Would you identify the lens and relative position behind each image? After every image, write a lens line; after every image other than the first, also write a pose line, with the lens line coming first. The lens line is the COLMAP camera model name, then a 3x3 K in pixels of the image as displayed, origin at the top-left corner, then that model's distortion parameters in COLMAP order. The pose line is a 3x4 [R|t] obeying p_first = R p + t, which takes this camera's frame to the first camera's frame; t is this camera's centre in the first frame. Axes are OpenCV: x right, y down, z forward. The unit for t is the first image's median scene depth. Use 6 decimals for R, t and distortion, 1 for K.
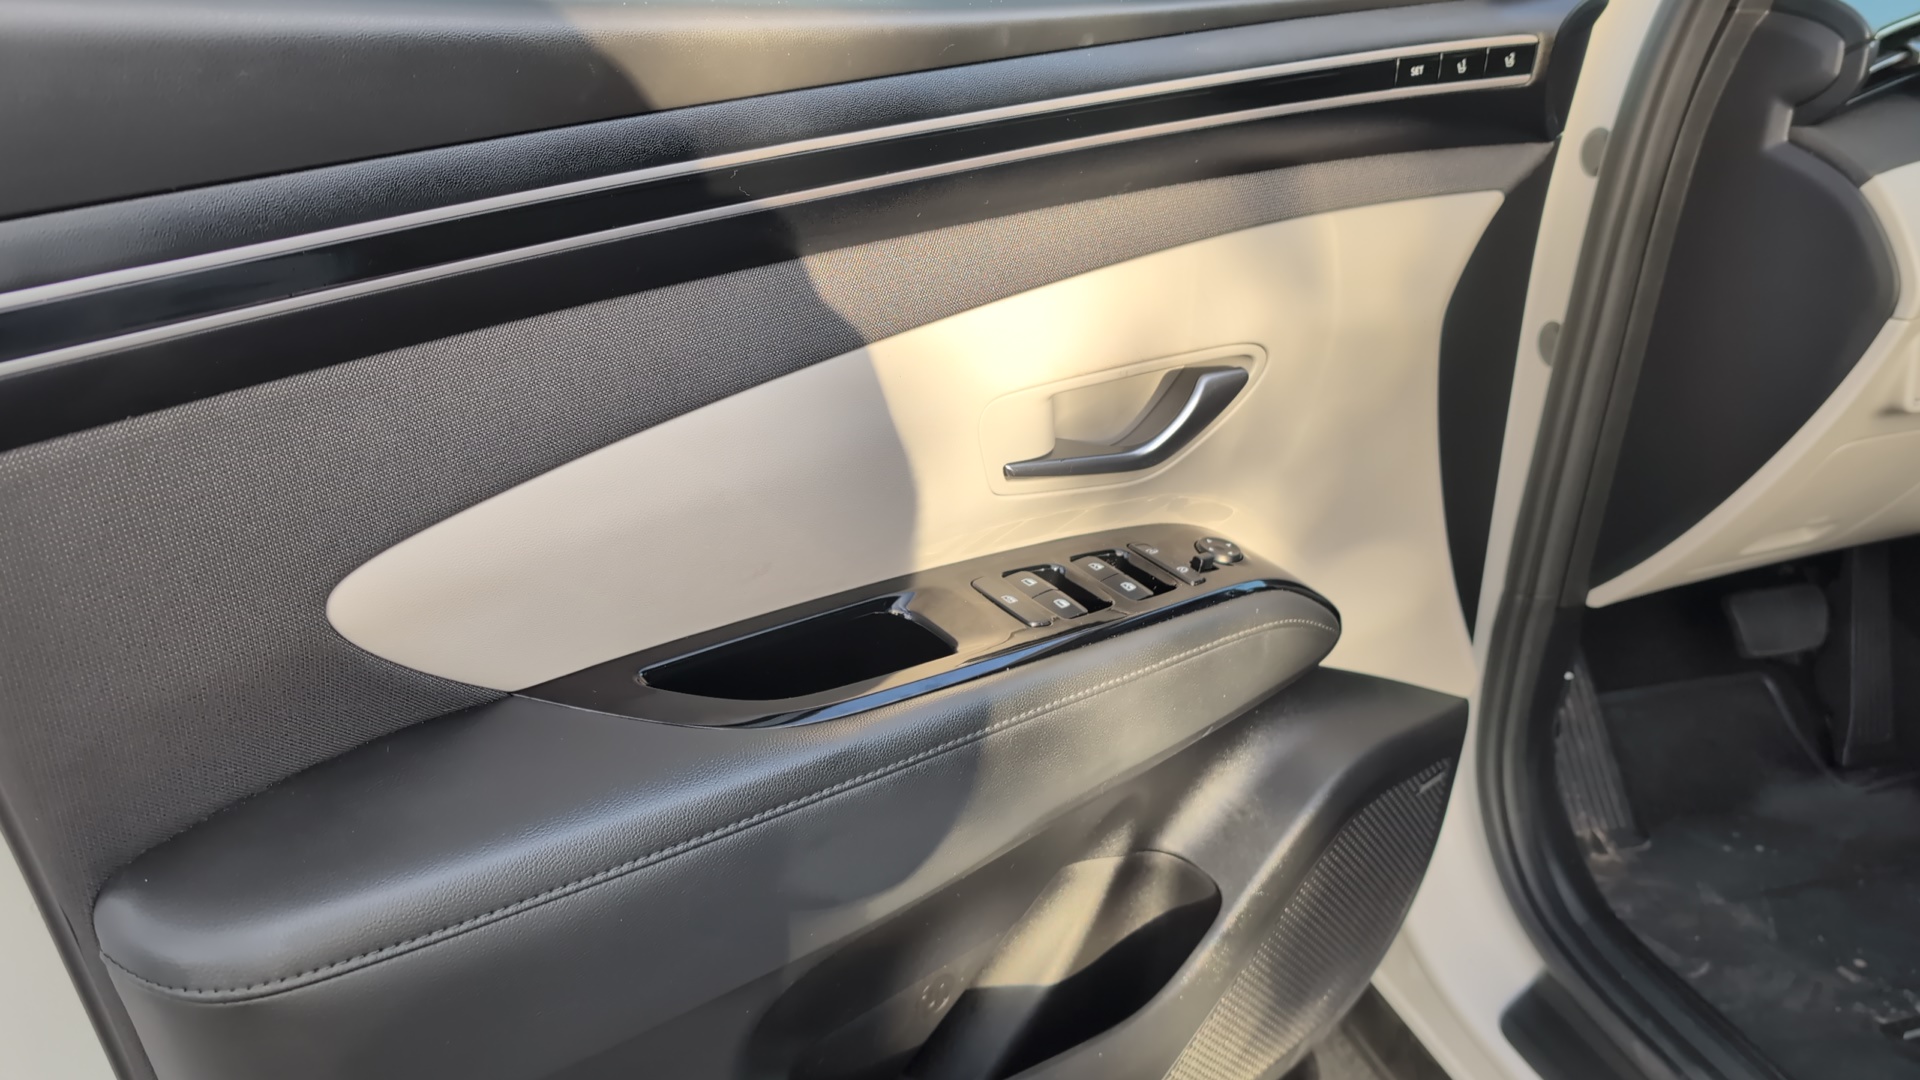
lens RADIAL K [[1629.2, 0, 960.0], [0, 1629.2, 540.0], [0, 0, 1]] dist [0.058172, -0.105305]
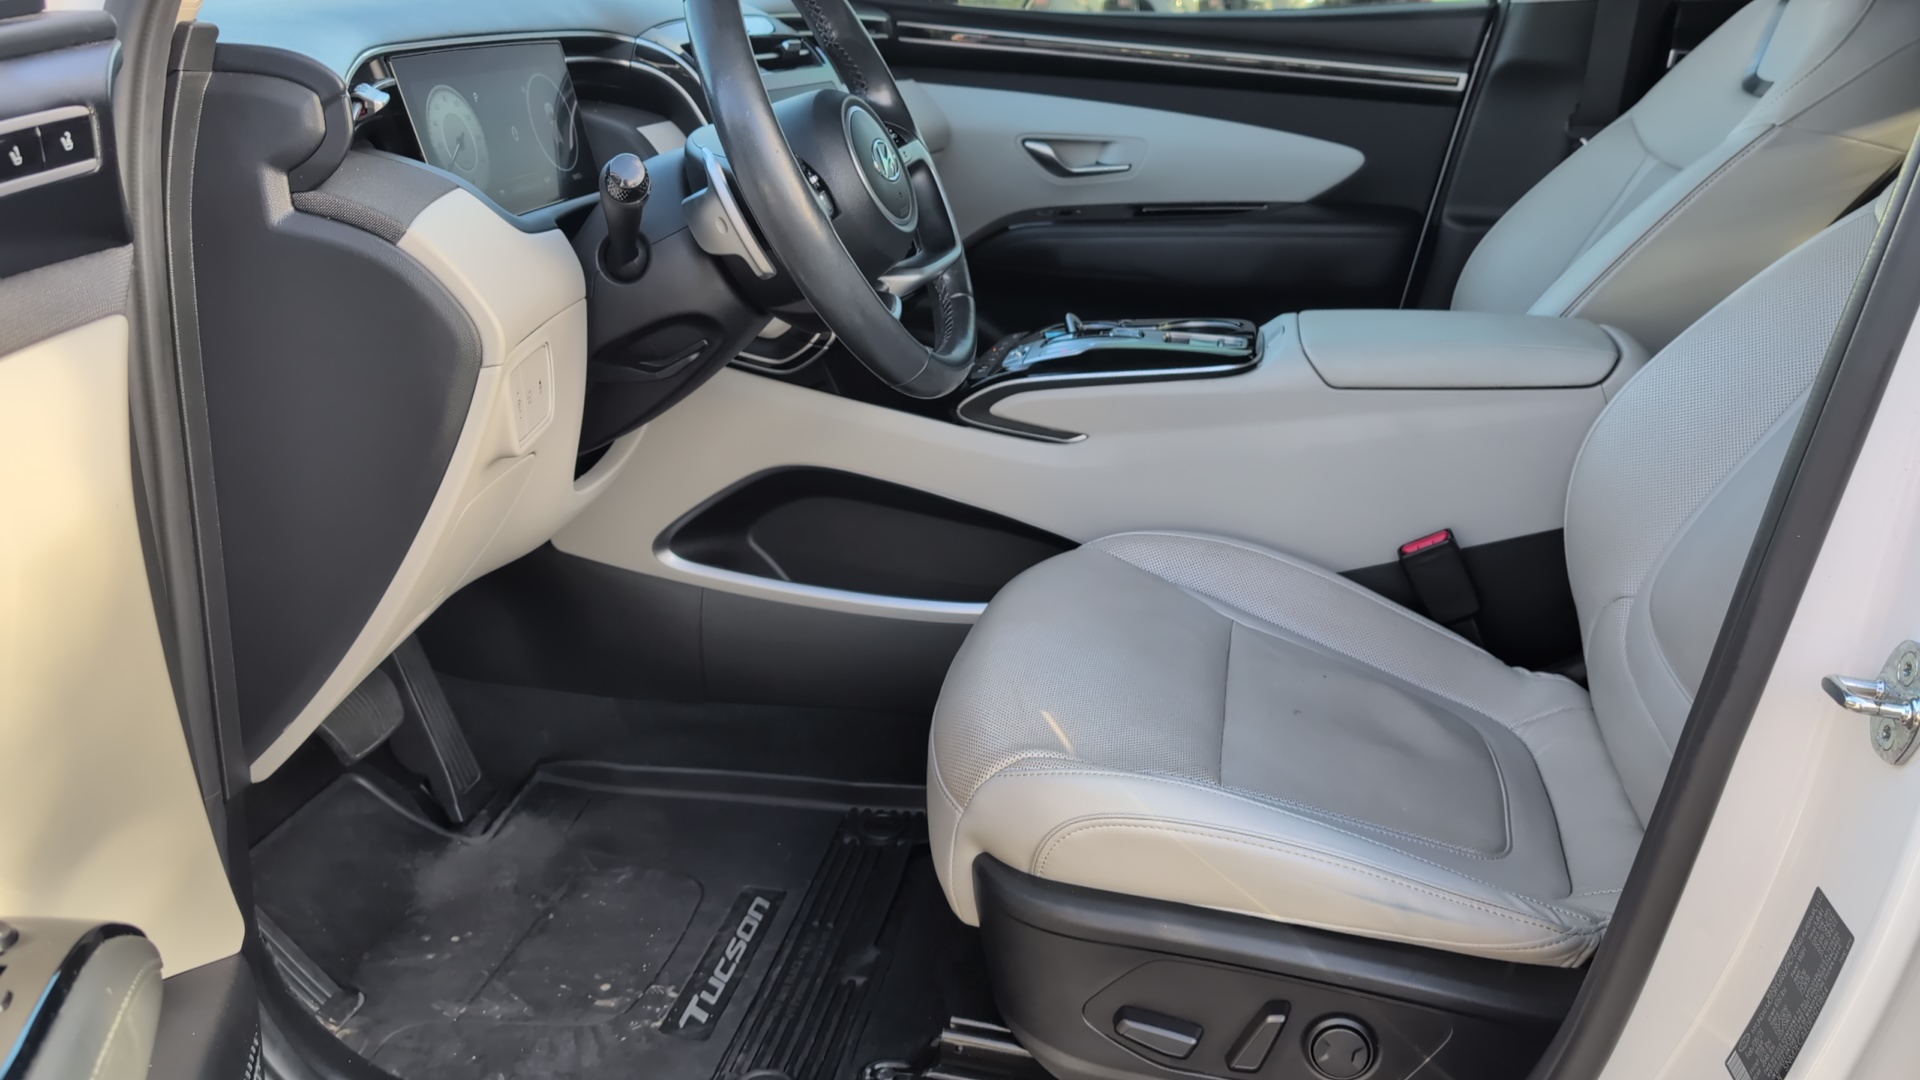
lens RADIAL K [[1592.7, 0, 960.0], [0, 1592.7, 540.0], [0, 0, 1]] dist [-0.070217, -0.001646]
pose [[0.454843, -0.308362, 0.835482, -0.083732], [0.356240, 0.922814, 0.146655, -0.064278], [-0.816218, 0.230927, 0.529586, 0.256397]]
